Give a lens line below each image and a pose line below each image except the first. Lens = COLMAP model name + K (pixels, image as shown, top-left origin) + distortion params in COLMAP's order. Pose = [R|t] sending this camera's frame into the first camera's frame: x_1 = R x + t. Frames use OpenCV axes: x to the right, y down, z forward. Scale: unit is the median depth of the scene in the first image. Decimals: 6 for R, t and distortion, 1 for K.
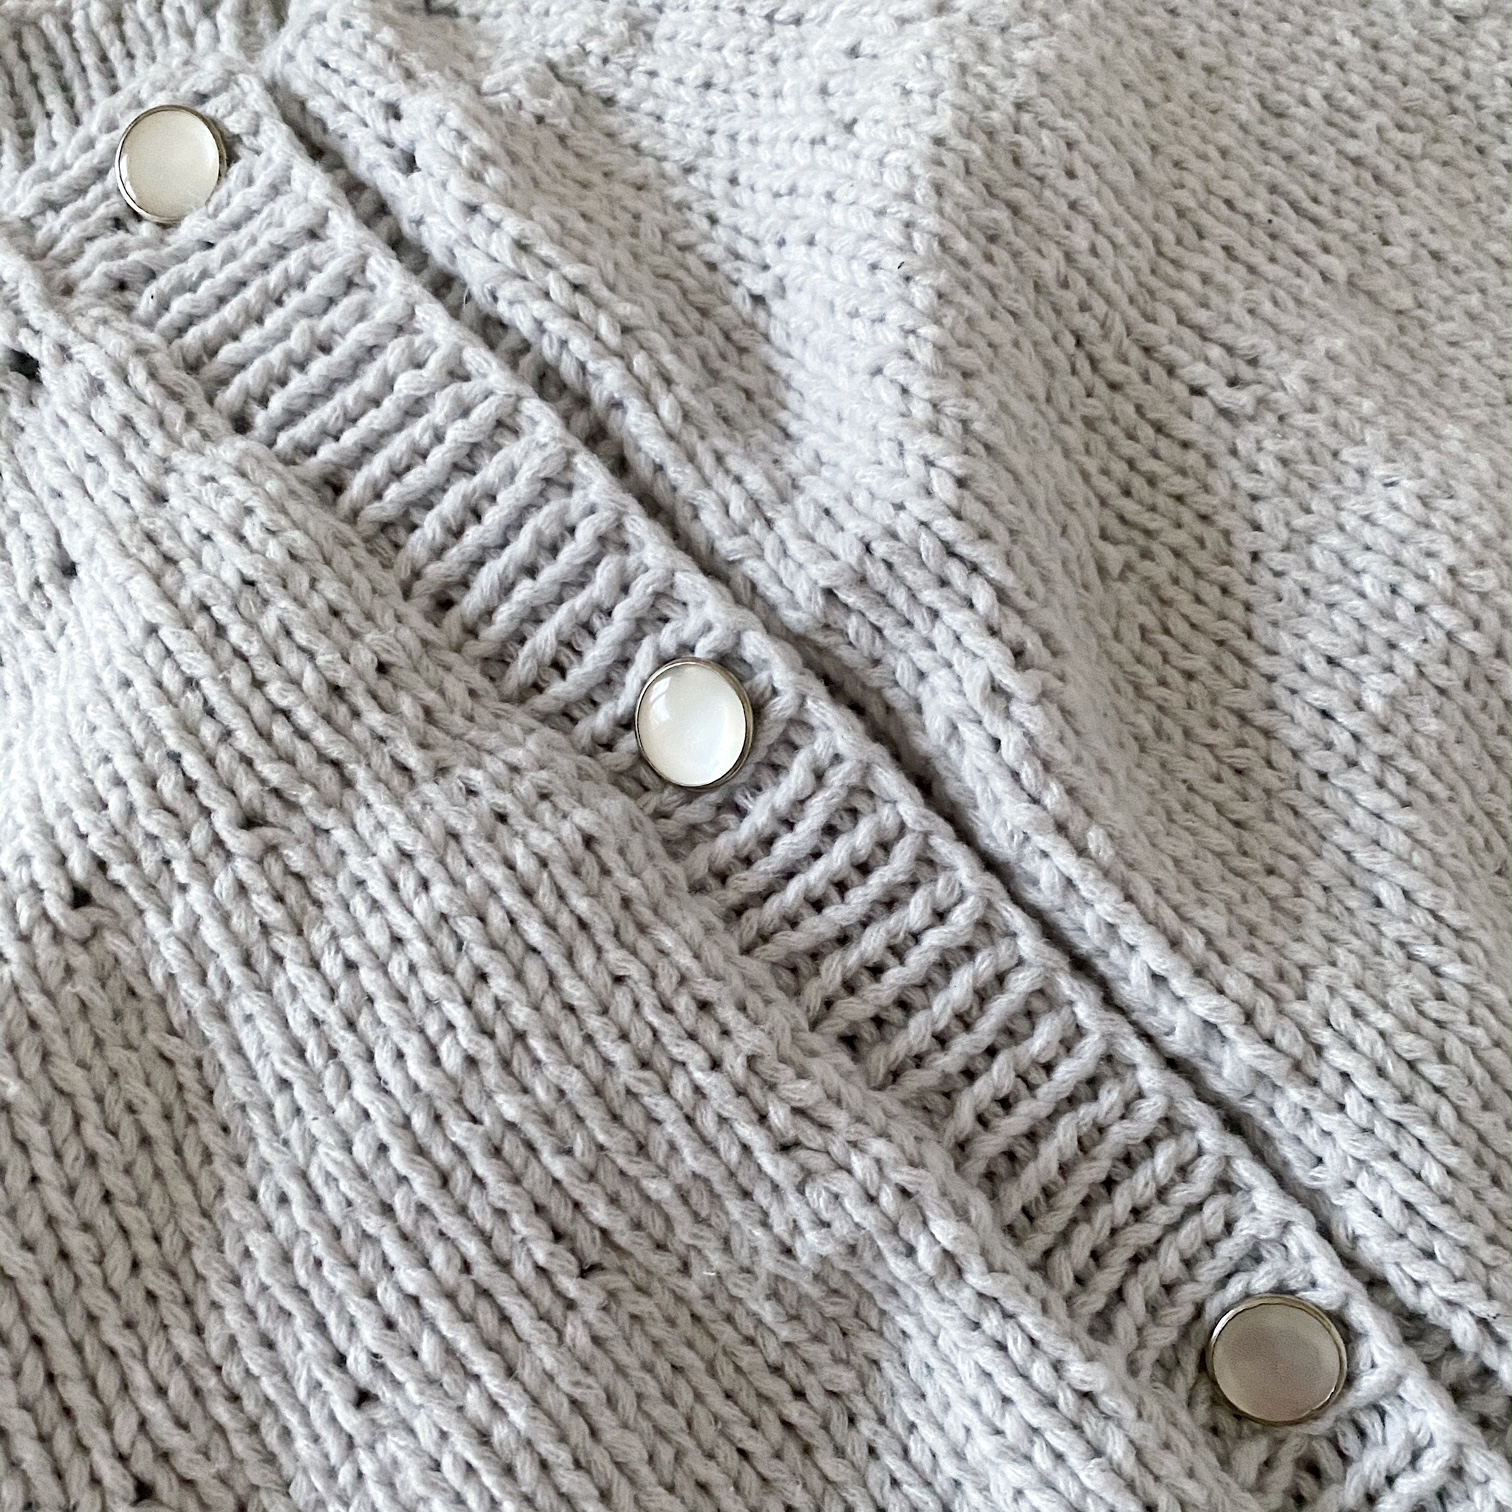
lens RADIAL K [[1932.2, 0, 862.3], [0, 1932.2, 755.2], [0, 0, 1]] dist [-0.010882, -0.111315]
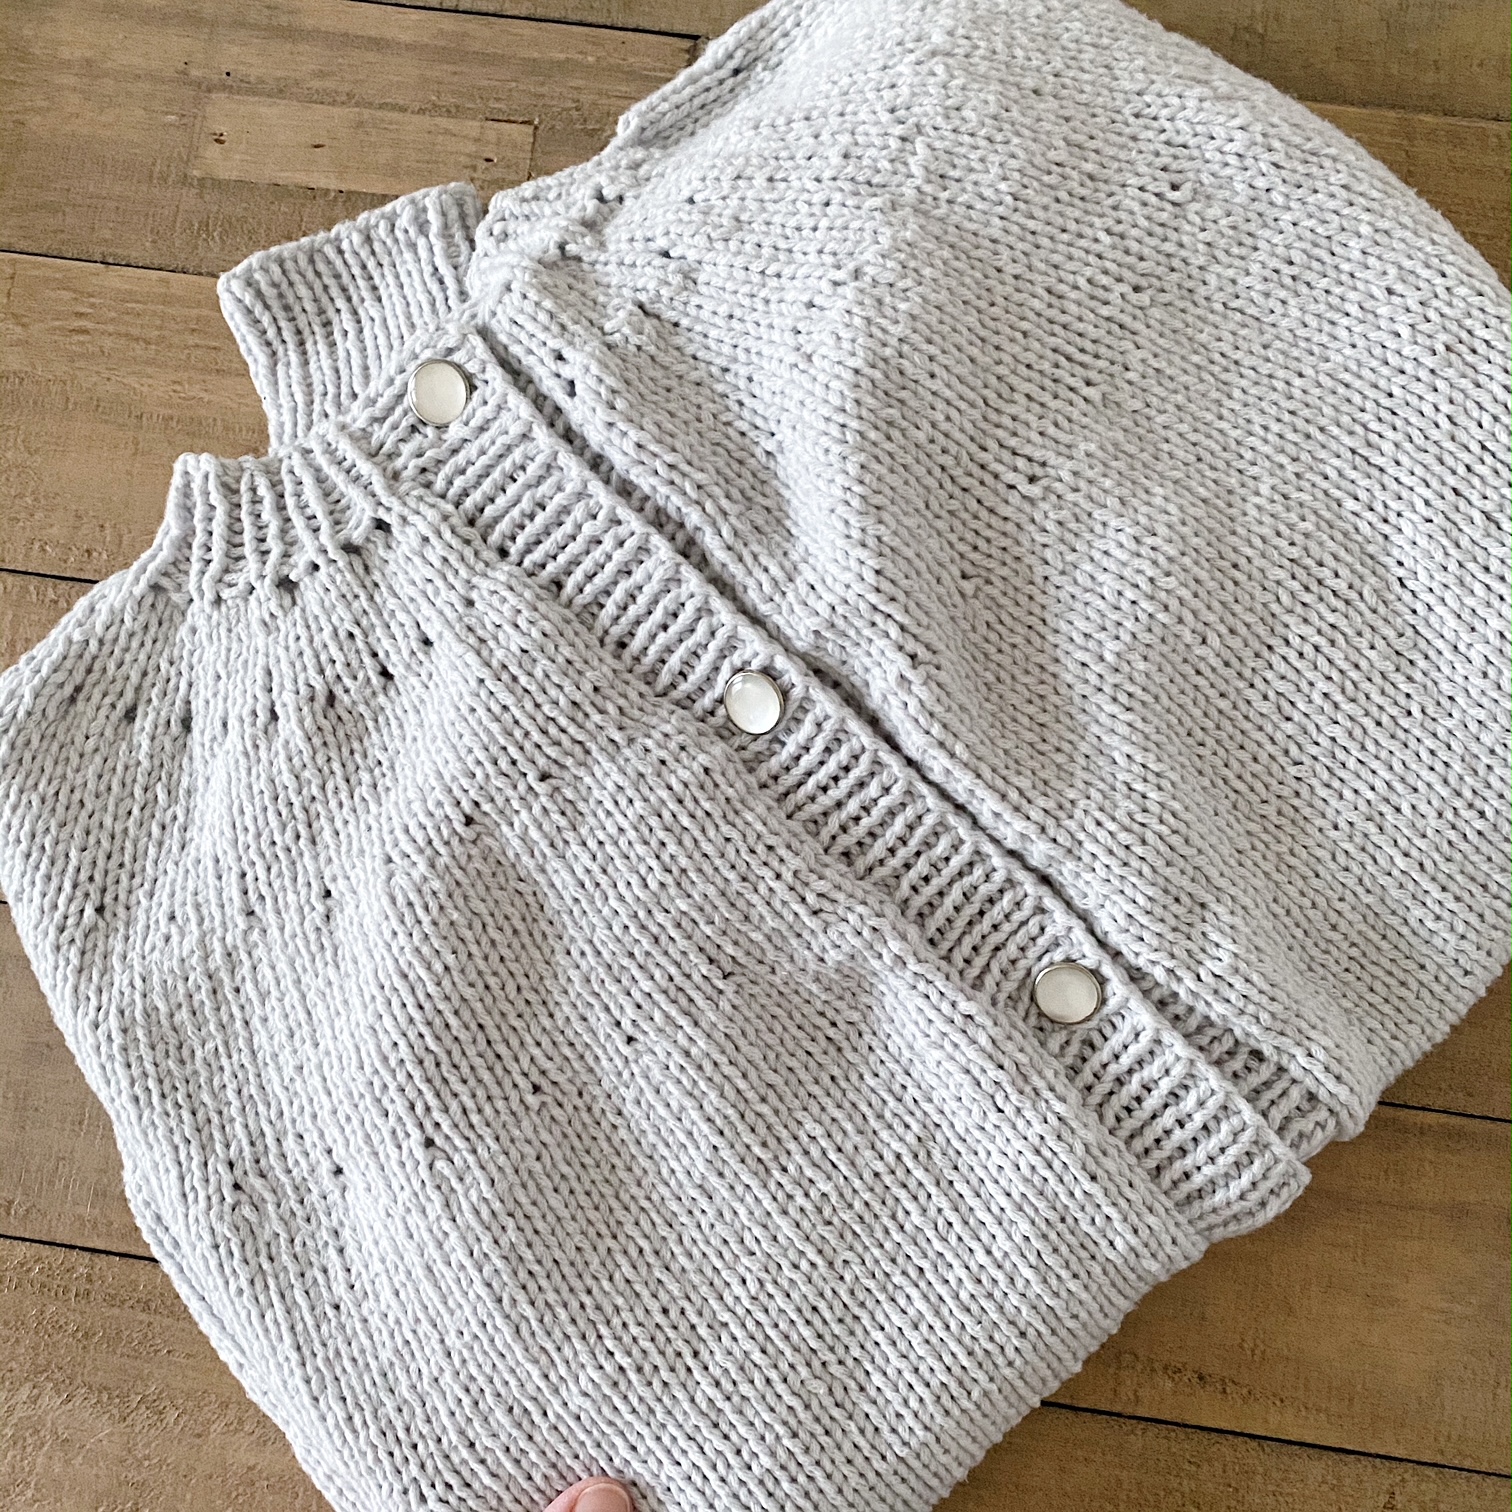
lens RADIAL K [[1932.2, 0, 862.3], [0, 1932.2, 755.2], [0, 0, 1]] dist [-0.010882, -0.111315]
pose [[0.994596, -0.072049, -0.074747, 0.167610], [0.085403, 0.977183, 0.194474, -0.341500], [0.059030, -0.199807, 0.978056, -0.942515]]
